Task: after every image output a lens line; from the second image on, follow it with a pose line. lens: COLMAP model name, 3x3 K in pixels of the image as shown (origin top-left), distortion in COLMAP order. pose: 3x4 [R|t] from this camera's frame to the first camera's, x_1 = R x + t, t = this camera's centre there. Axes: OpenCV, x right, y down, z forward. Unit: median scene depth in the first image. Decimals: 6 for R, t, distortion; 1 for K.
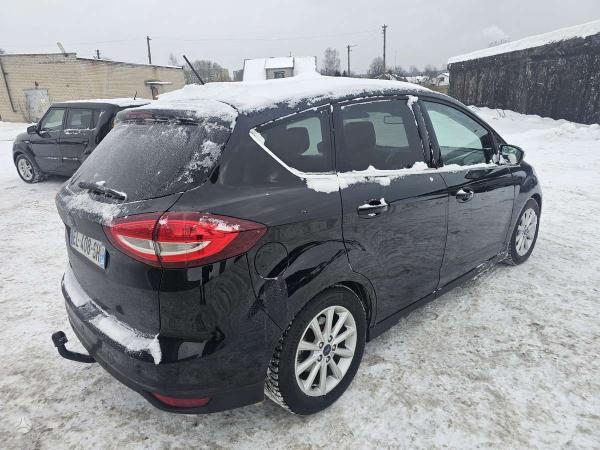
lens RADIAL K [[415.4, 0, 300.0], [0, 415.4, 225.0], [0, 0, 1]] dist [0.003702, -0.003164]
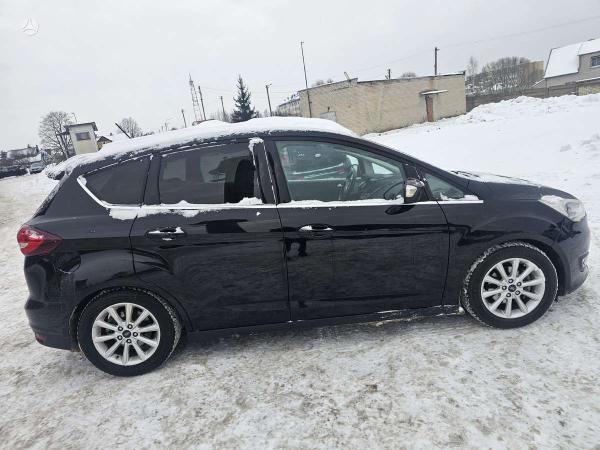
lens RADIAL K [[415.4, 0, 300.0], [0, 415.4, 225.0], [0, 0, 1]] dist [0.003702, -0.003164]
pose [[0.764398, 0.090157, -0.638410, 1.259437], [-0.101144, 0.994683, 0.019366, -0.130743], [0.636762, 0.049768, 0.769452, 0.270448]]
